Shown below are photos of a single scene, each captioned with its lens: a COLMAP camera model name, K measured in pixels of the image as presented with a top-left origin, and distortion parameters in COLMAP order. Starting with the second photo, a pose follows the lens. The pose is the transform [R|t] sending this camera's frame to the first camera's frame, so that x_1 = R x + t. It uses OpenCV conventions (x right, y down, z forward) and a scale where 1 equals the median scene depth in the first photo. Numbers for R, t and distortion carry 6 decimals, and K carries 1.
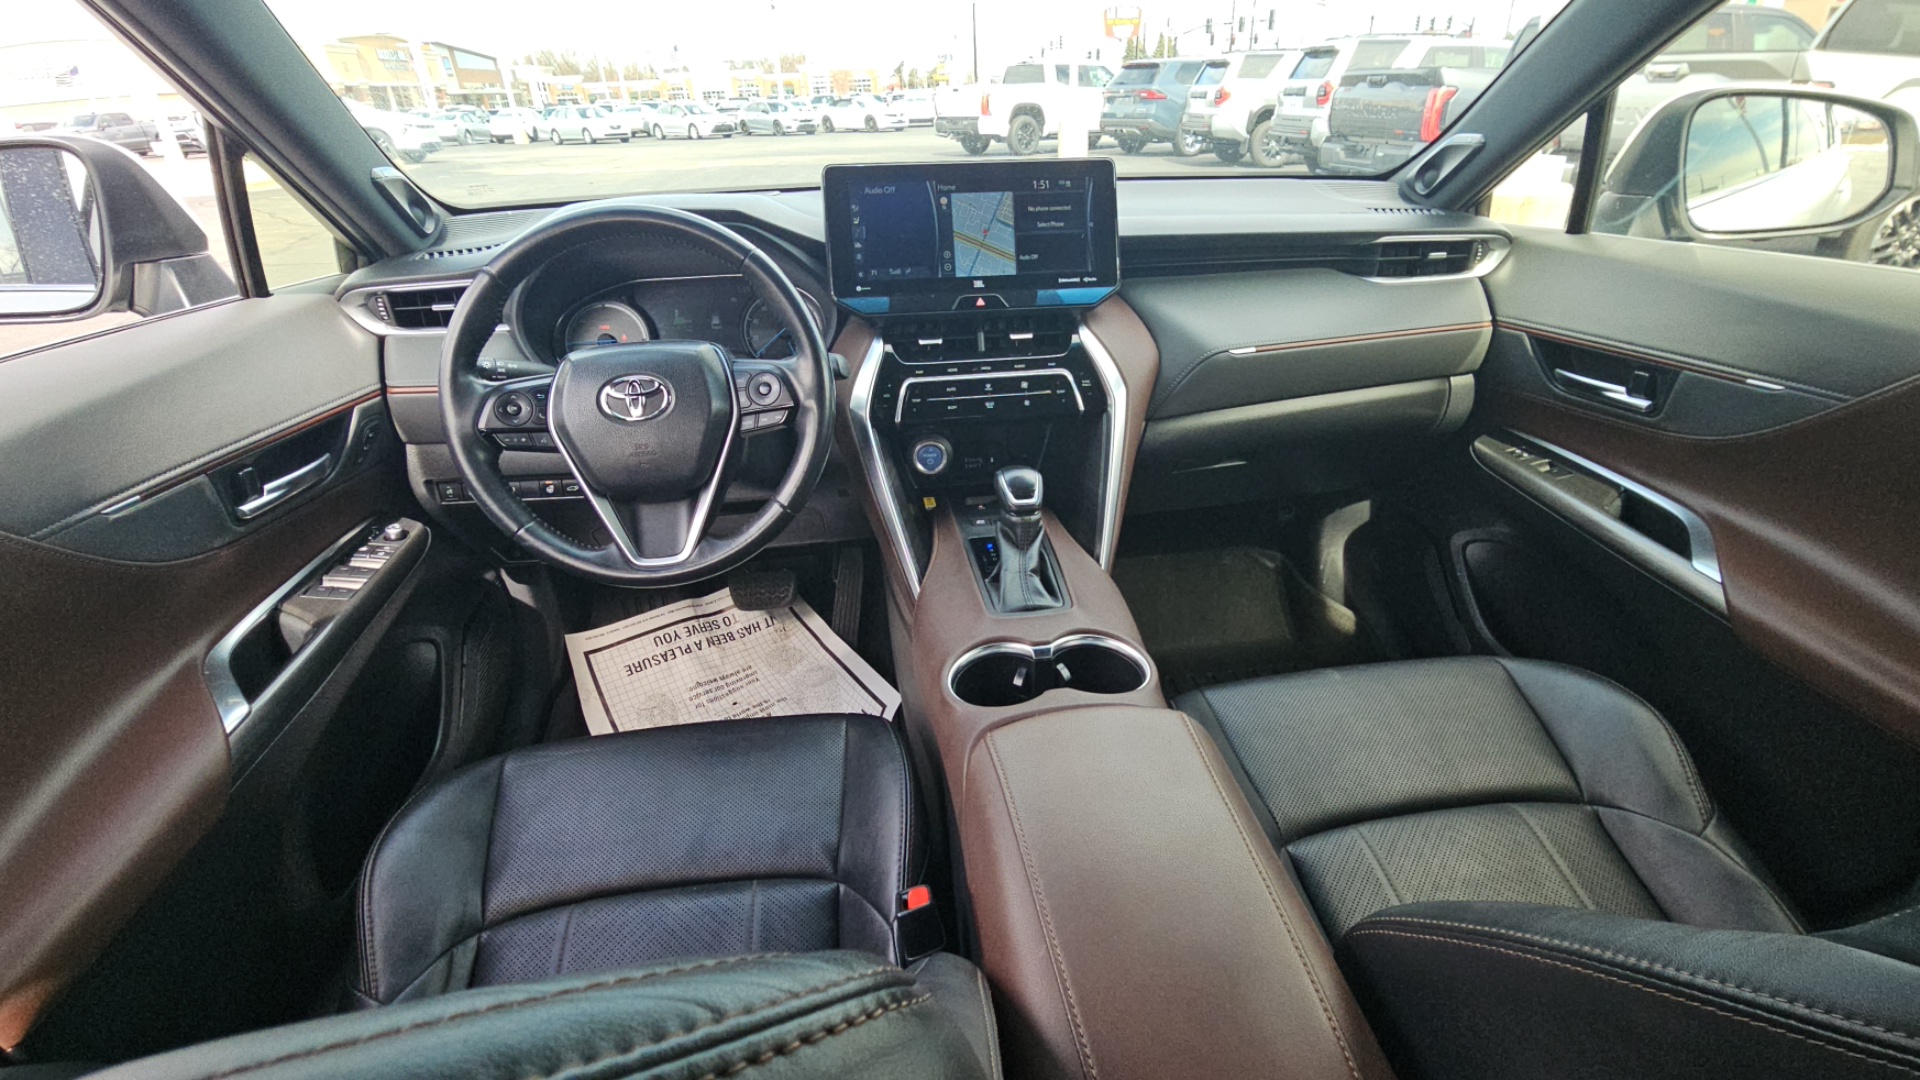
lens RADIAL K [[852.6, 0, 980.0], [0, 852.6, 544.0], [0, 0, 1]] dist [0.011554, -0.008611]
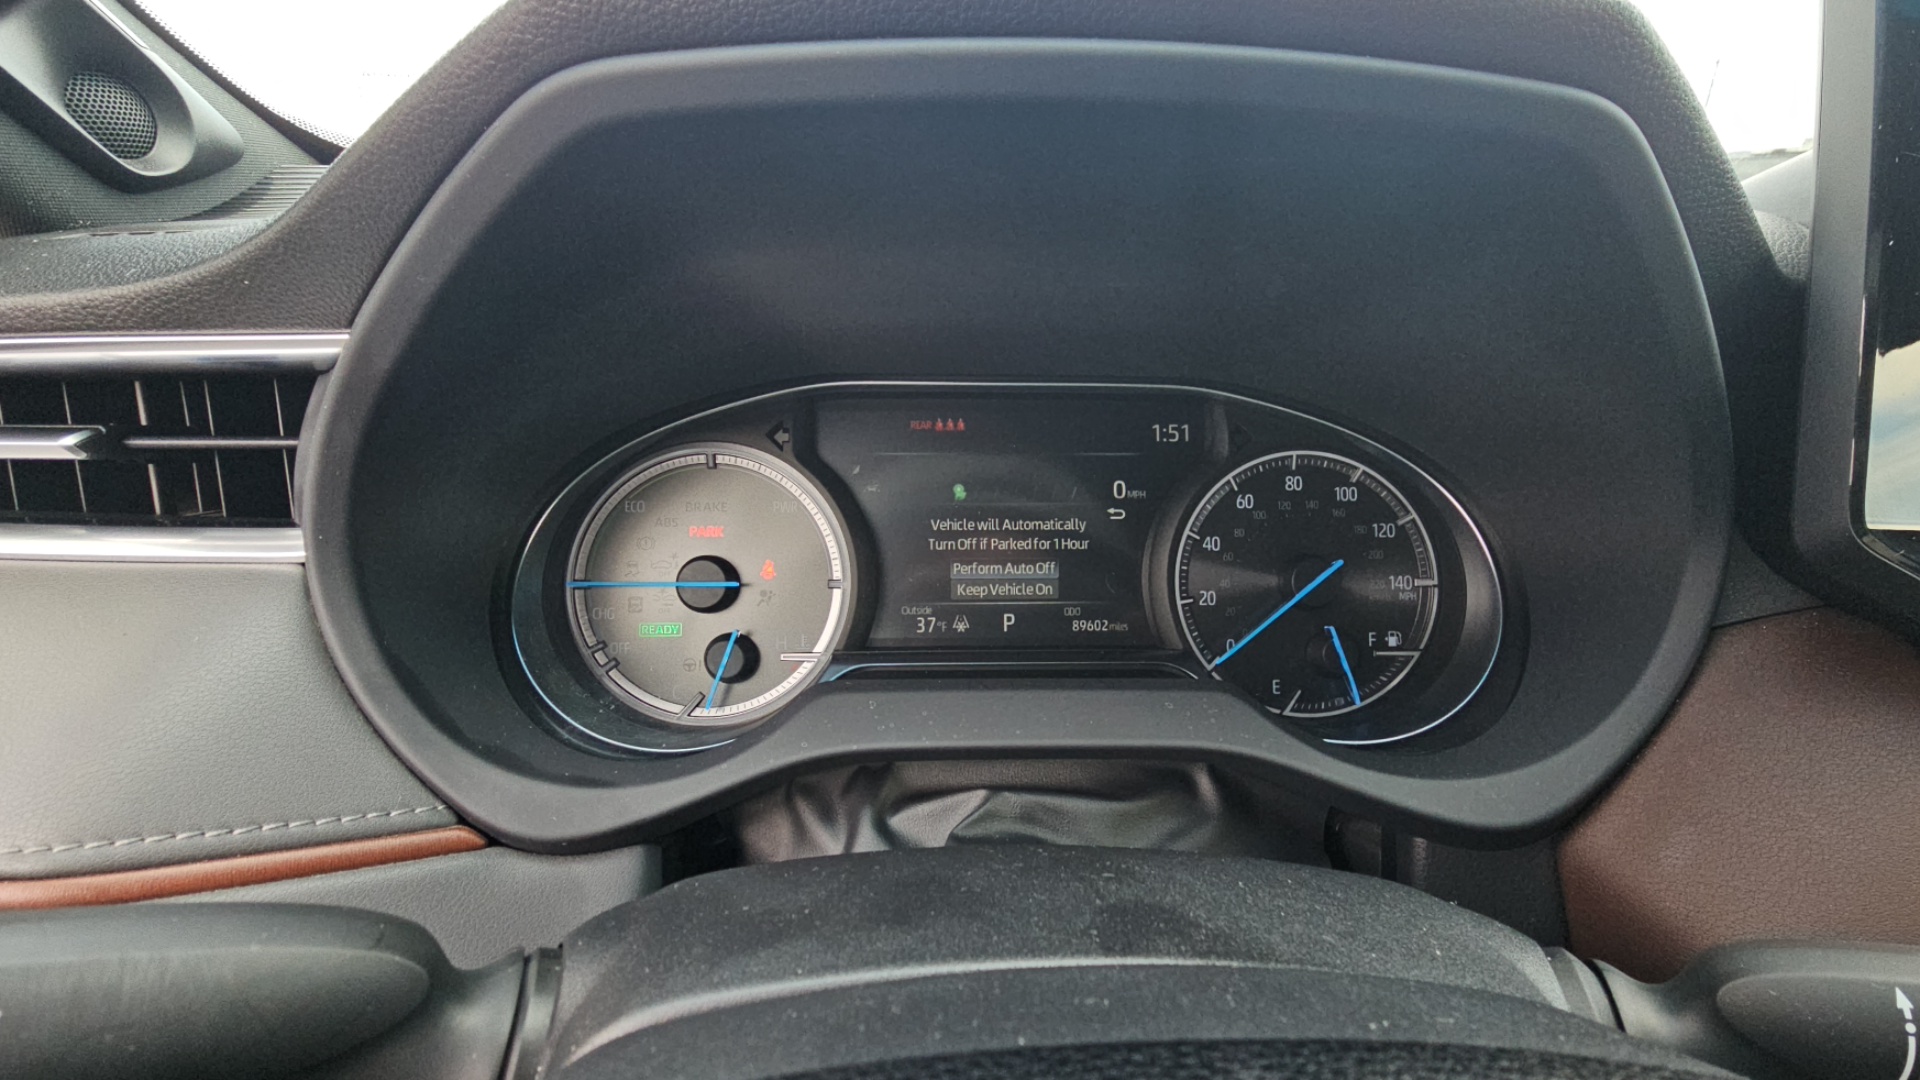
lens RADIAL K [[852.6, 0, 976.2], [0, 852.6, 550.2], [0, 0, 1]] dist [0.011554, -0.008611]
pose [[0.993670, 0.077718, -0.081122, -0.311168], [-0.086411, 0.990189, -0.109816, -0.213856], [0.071791, 0.116131, 0.990636, 0.689693]]
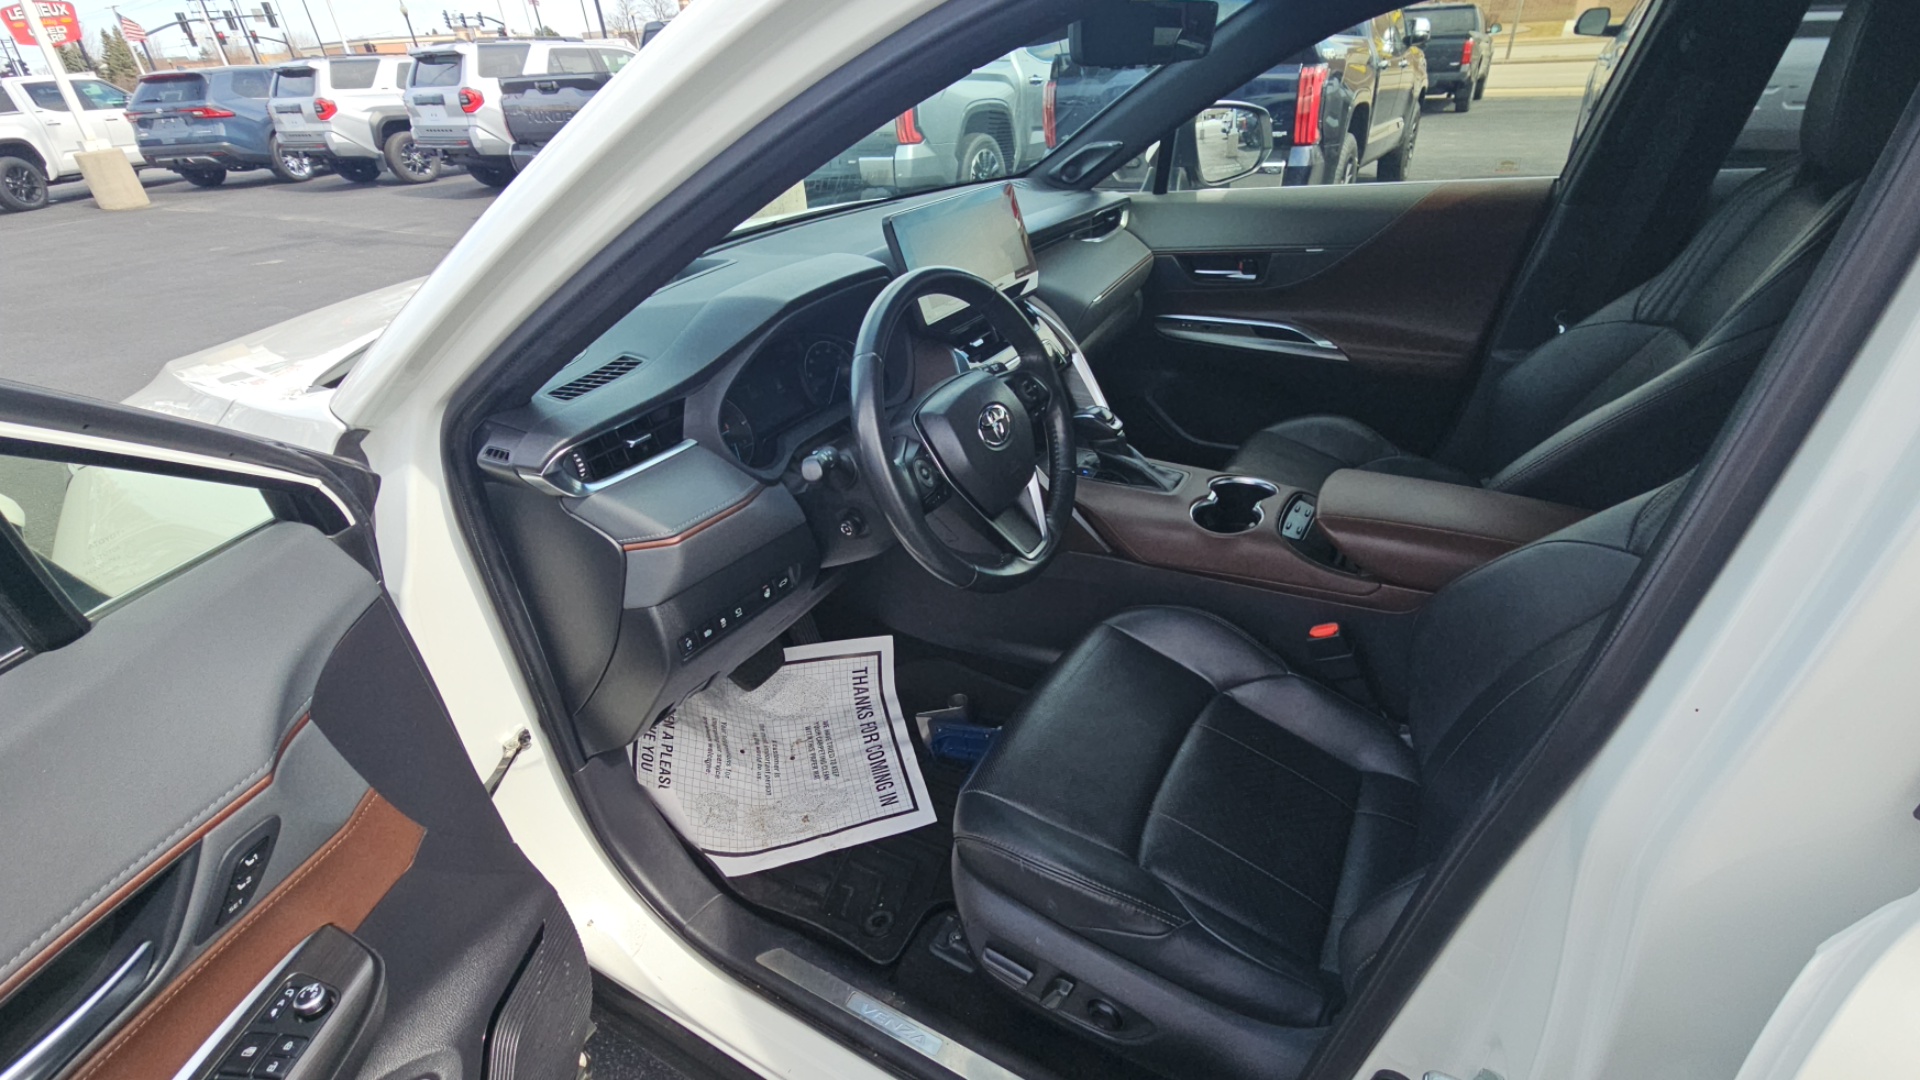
lens RADIAL K [[852.6, 0, 964.8], [0, 852.6, 552.0], [0, 0, 1]] dist [0.011554, -0.008611]
pose [[0.624112, -0.407055, 0.666926, -0.919591], [0.400539, 0.899565, 0.174218, -0.169259], [-0.670859, 0.158398, 0.724471, 0.149407]]
